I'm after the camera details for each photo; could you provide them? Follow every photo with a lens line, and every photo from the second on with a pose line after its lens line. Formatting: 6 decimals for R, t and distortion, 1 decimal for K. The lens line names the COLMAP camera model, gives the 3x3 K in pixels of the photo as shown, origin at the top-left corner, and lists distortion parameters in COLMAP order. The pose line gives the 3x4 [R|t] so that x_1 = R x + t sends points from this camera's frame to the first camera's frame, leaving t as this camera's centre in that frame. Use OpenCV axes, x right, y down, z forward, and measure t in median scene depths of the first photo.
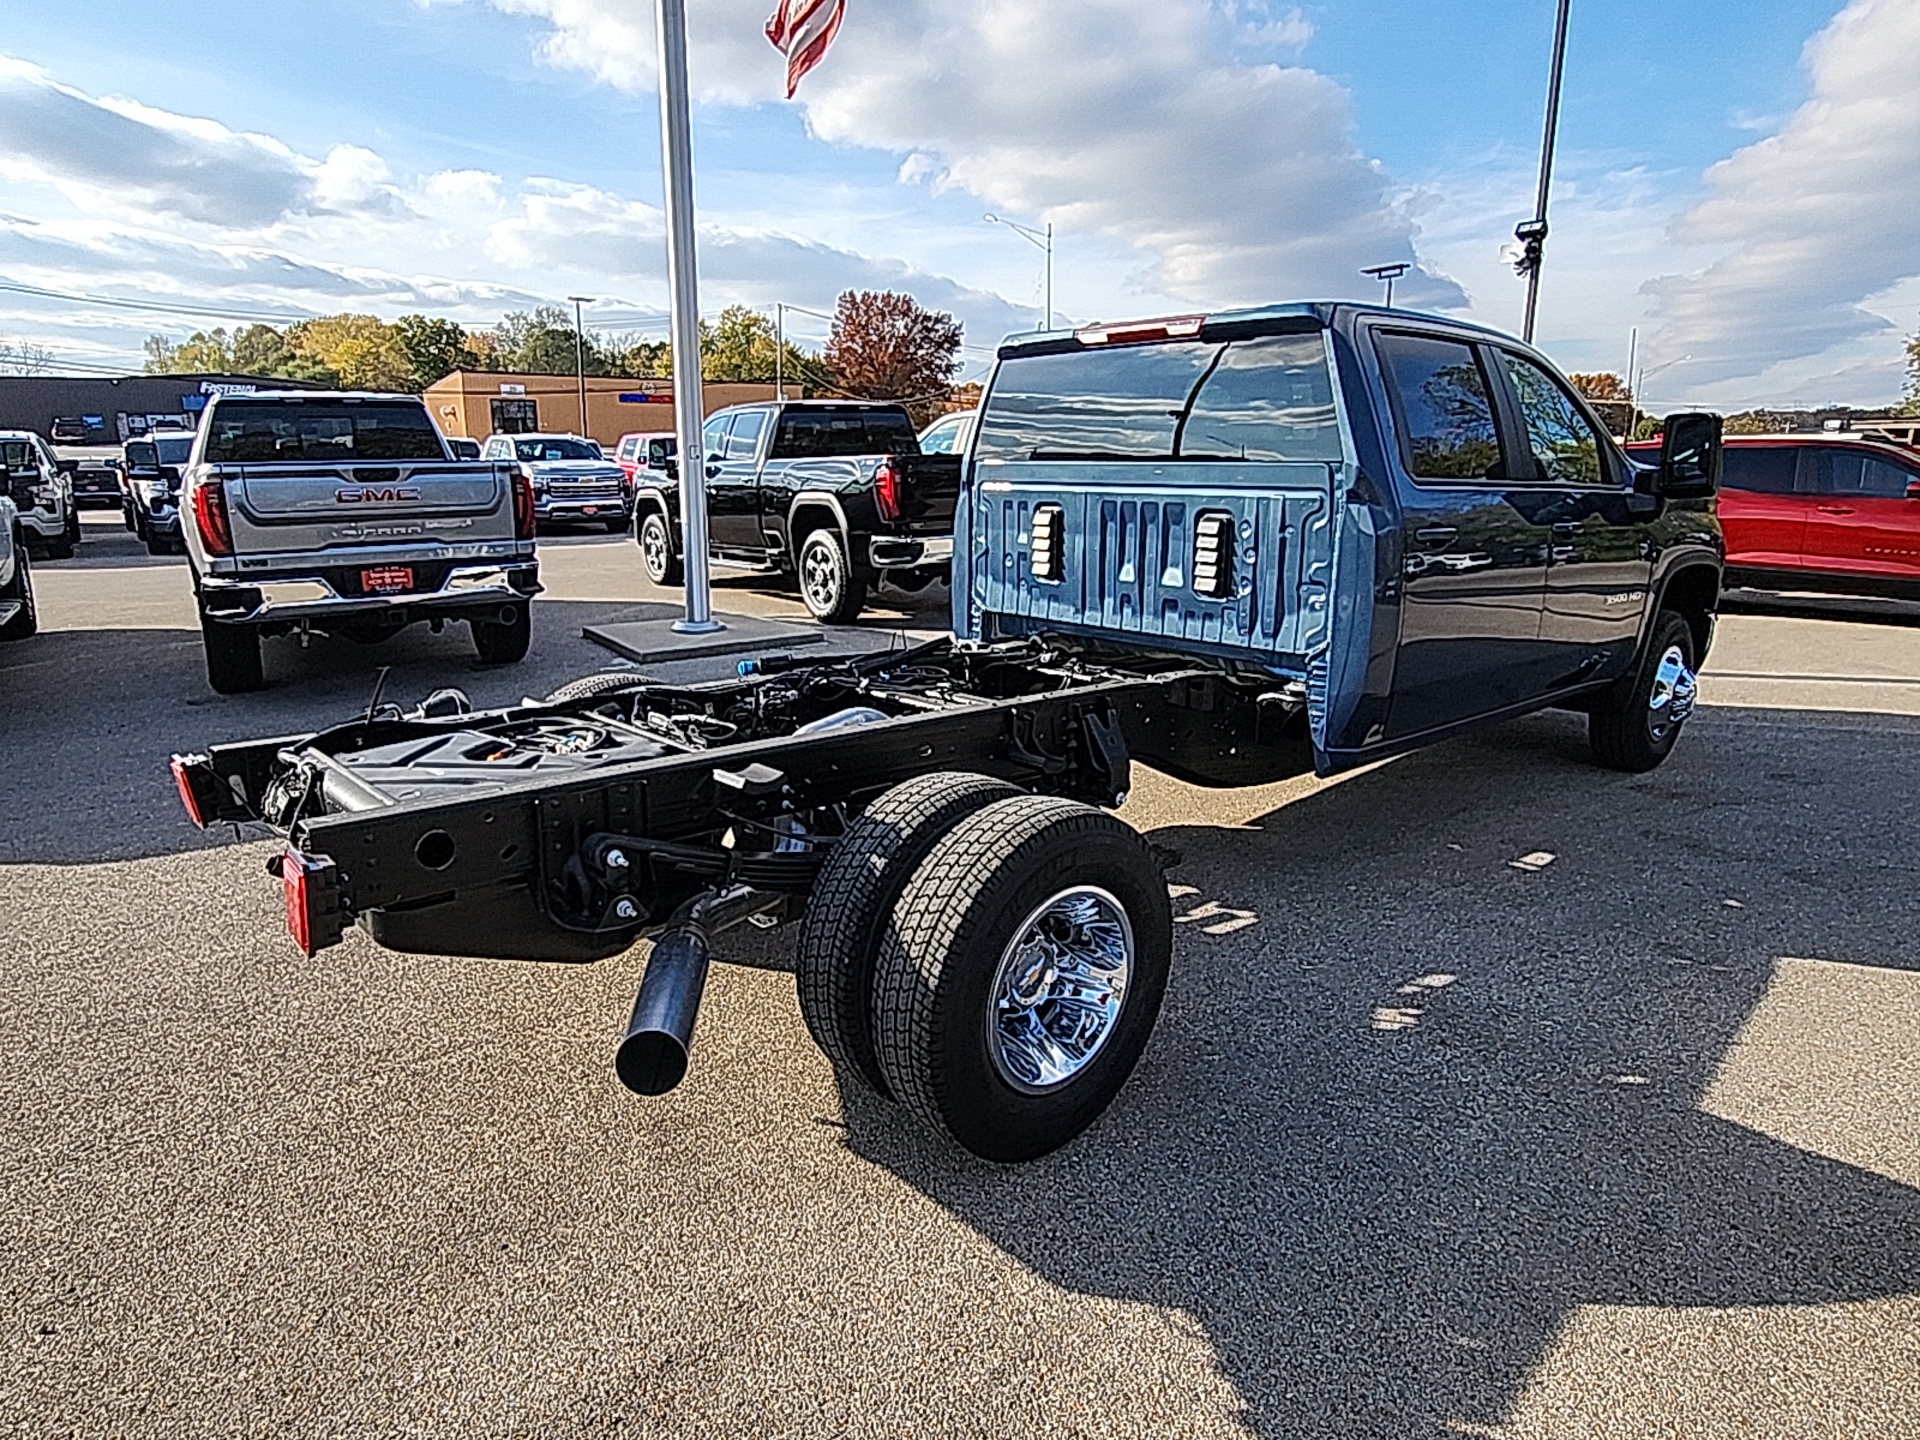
lens RADIAL K [[1151.1, 0, 939.5], [0, 1151.1, 710.4], [0, 0, 1]] dist [0.010558, 0.001312]
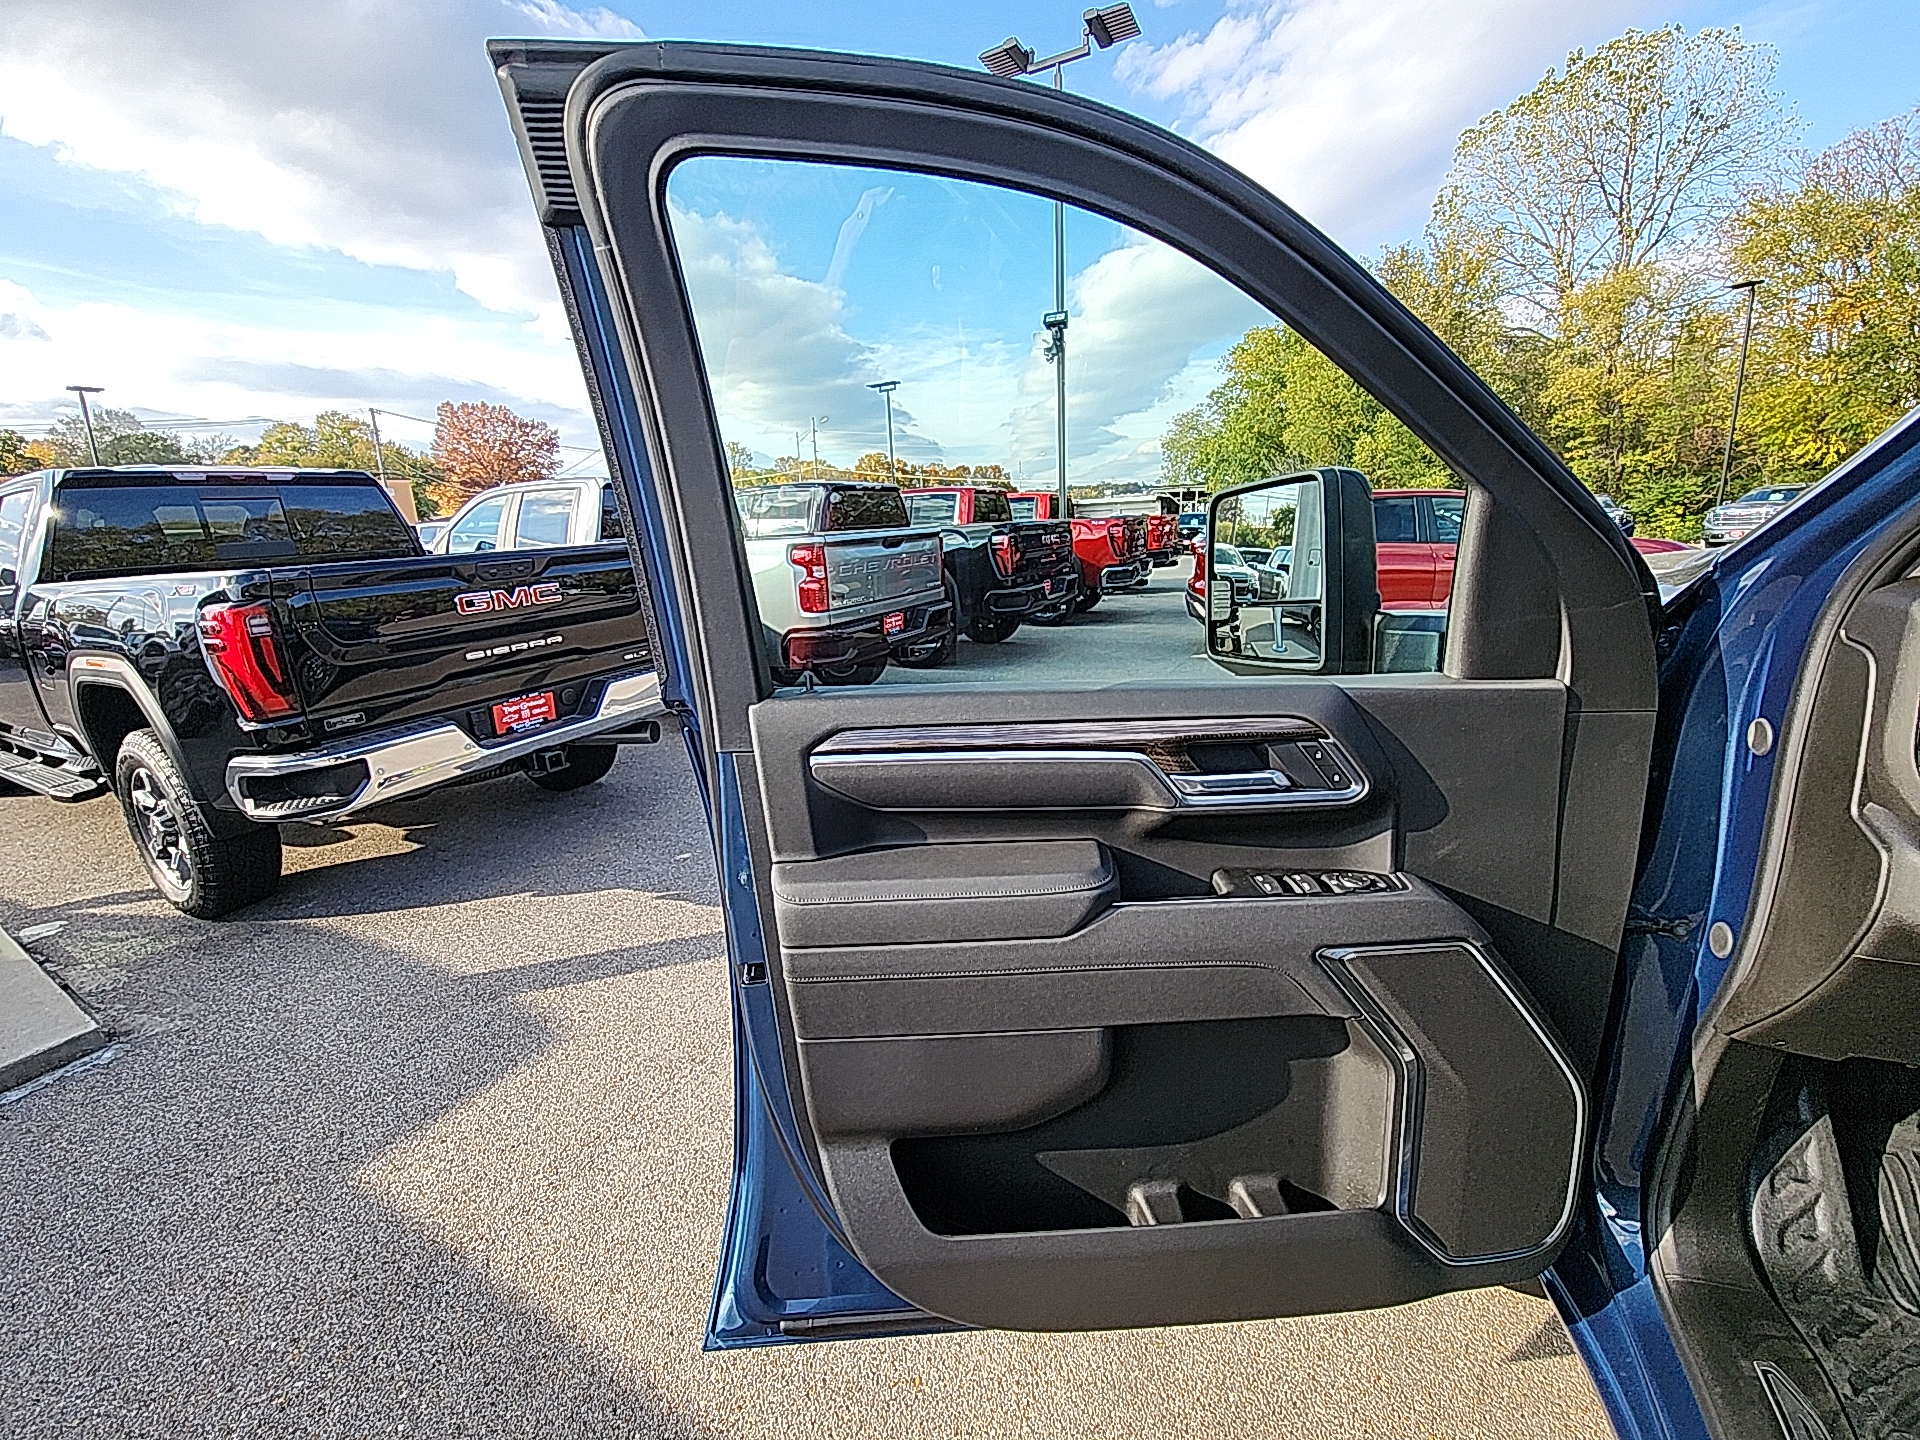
lens RADIAL K [[776.6, 0, 950.6], [0, 776.6, 701.6], [0, 0, 1]] dist [0.017656, -0.010969]
pose [[0.896203, -0.141191, 0.420577, 0.062226], [0.138621, 0.989660, 0.036851, -0.136736], [-0.421431, 0.025275, 0.906508, 0.579100]]
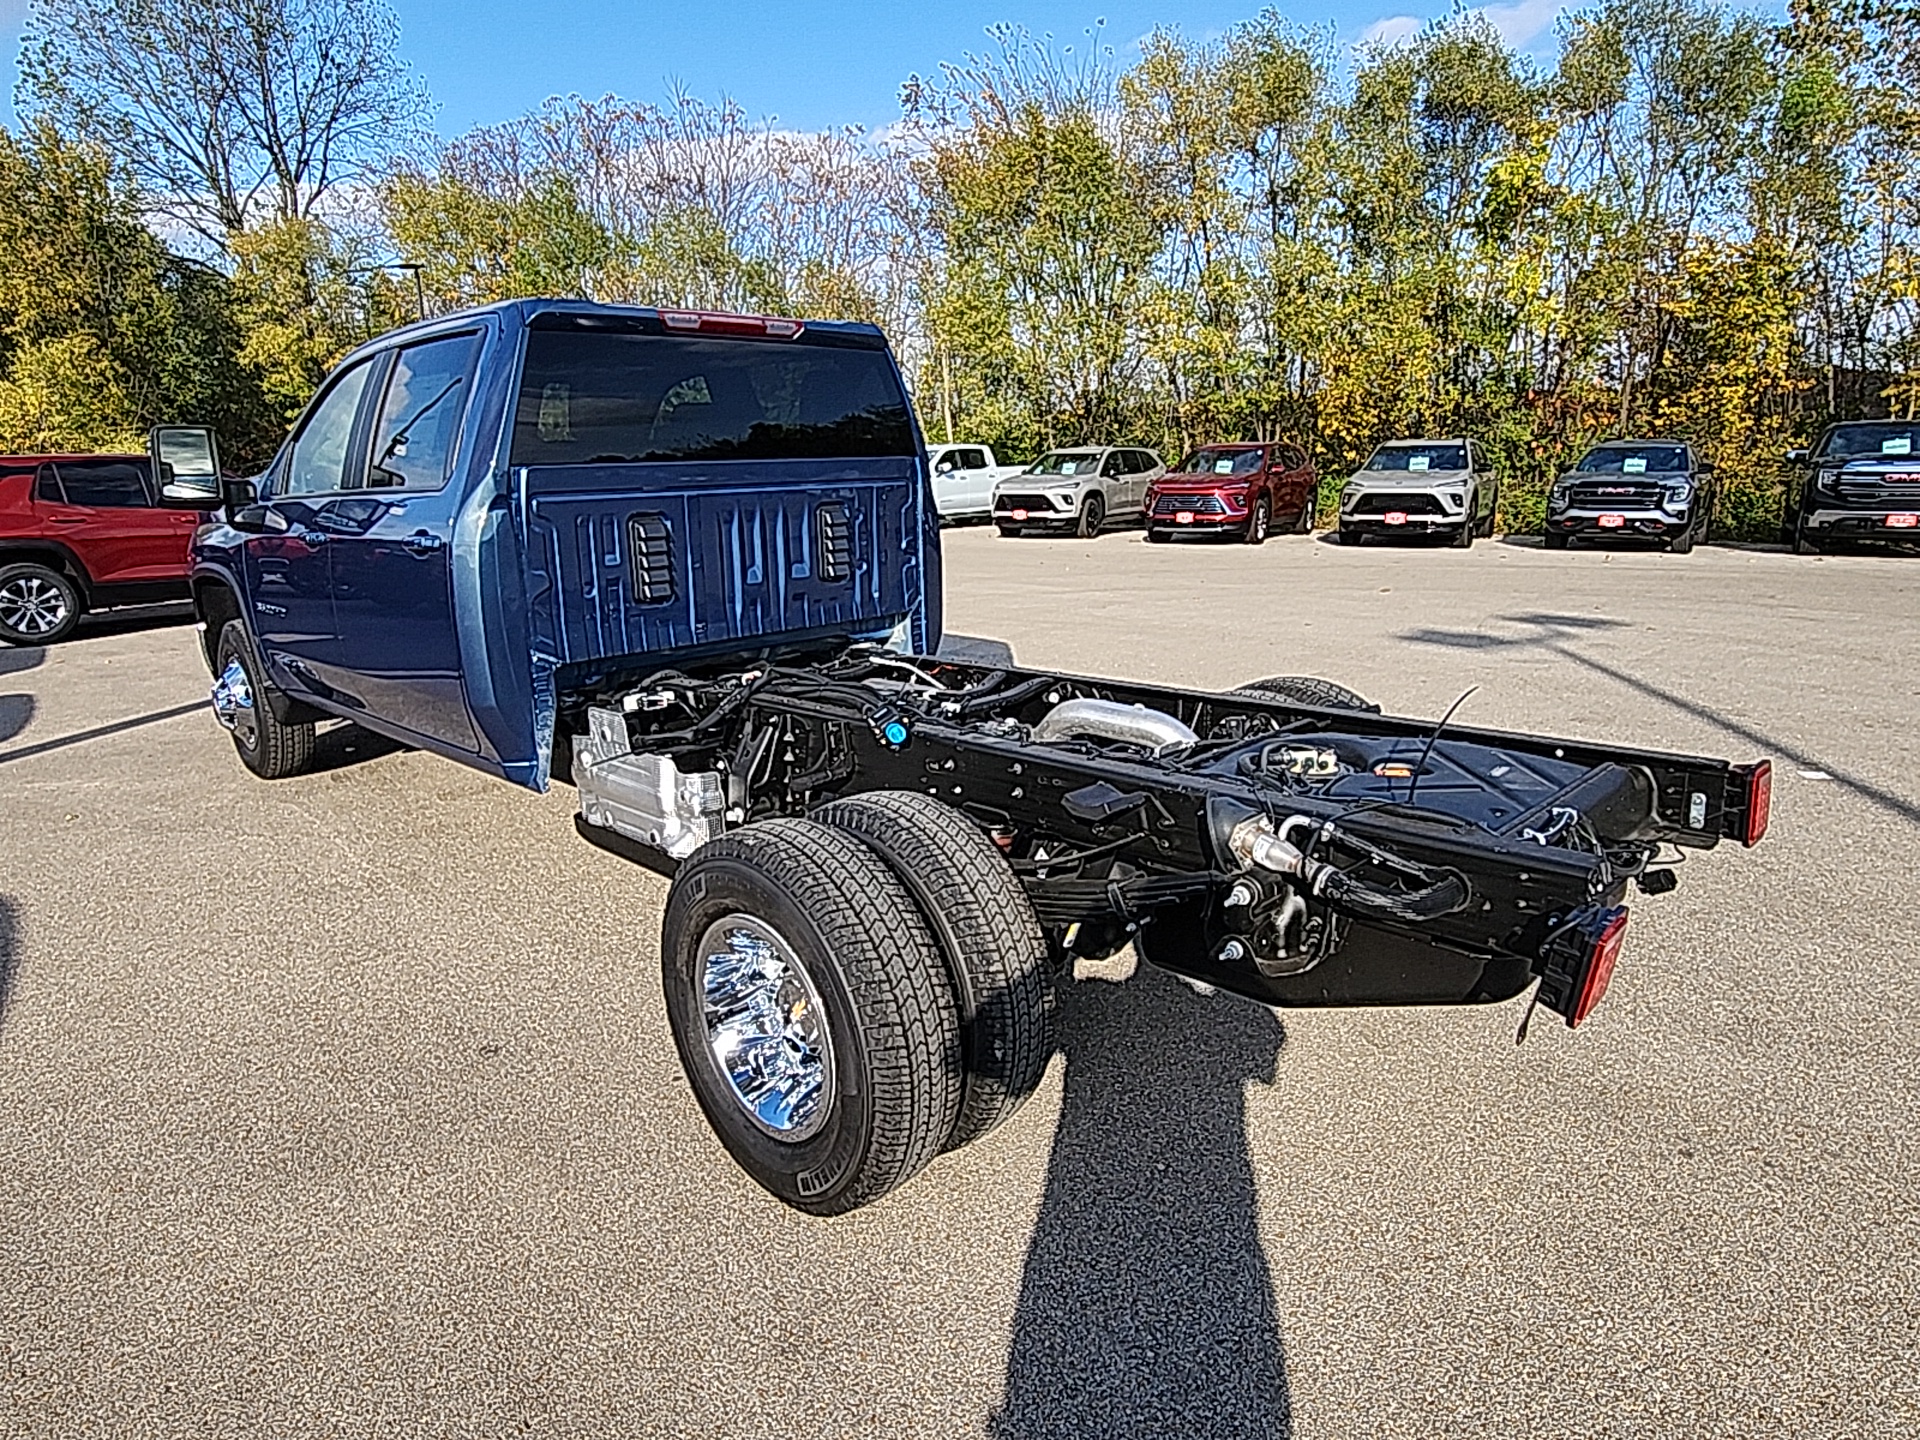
lens RADIAL K [[1141.8, 0, 952.3], [0, 1141.8, 717.0], [0, 0, 1]] dist [0.007760, -0.001677]
pose [[-0.039677, -0.222633, 0.974095, -0.332889], [0.237214, 0.944894, 0.225622, -0.076342], [-0.970647, 0.240021, 0.015321, 0.354330]]
